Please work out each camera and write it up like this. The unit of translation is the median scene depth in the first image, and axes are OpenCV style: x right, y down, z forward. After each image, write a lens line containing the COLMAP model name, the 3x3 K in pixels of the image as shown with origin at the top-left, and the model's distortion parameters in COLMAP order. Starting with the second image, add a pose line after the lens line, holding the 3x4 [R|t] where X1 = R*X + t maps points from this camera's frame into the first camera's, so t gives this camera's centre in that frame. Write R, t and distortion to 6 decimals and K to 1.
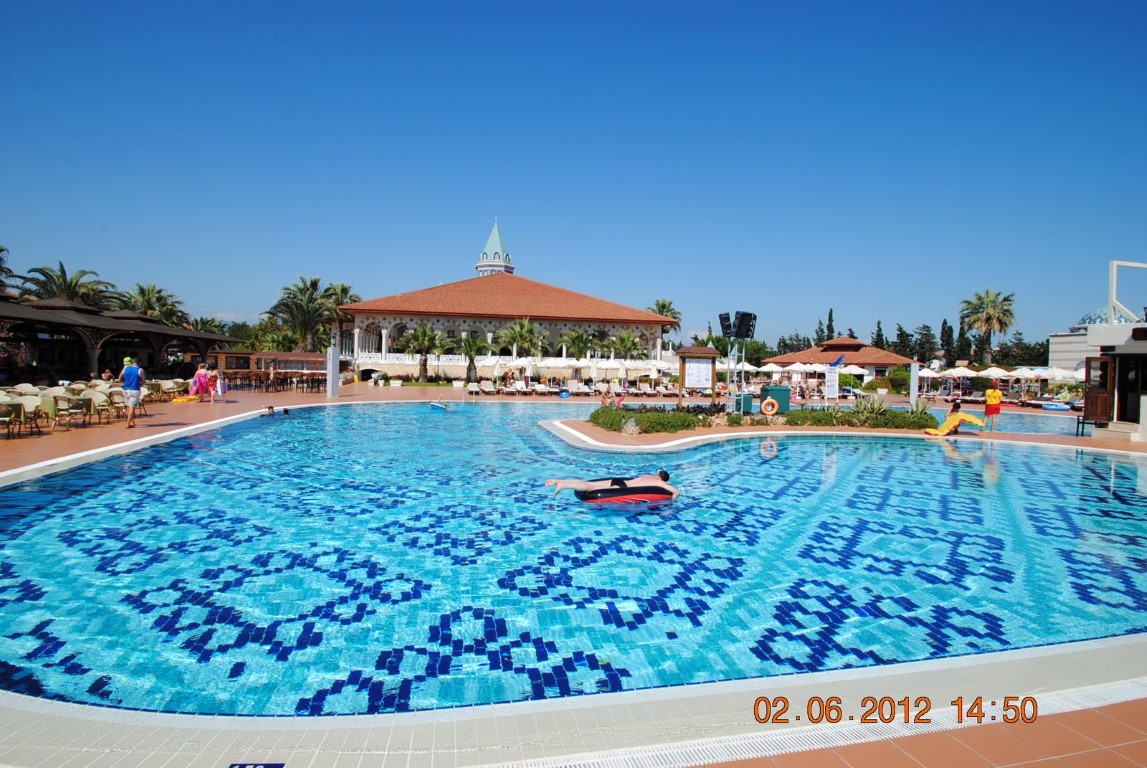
lens RADIAL K [[568.6, 0, 573.5], [0, 568.6, 384.0], [0, 0, 1]] dist [-0.001507, -0.016619]
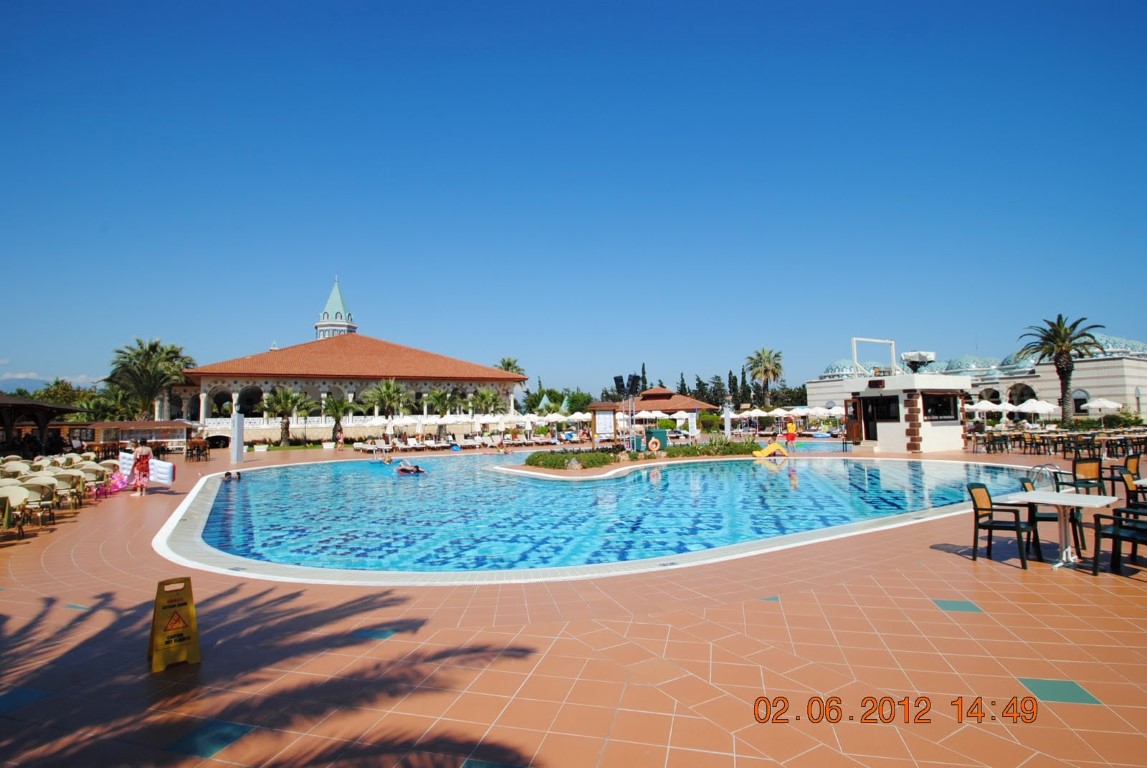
lens RADIAL K [[568.6, 0, 573.5], [0, 568.6, 384.0], [0, 0, 1]] dist [-0.001507, -0.016619]
pose [[0.947331, -0.024446, 0.319322, -0.100750], [0.054240, 0.994925, -0.084745, 0.000319], [-0.315629, 0.097602, 0.943850, -0.084445]]
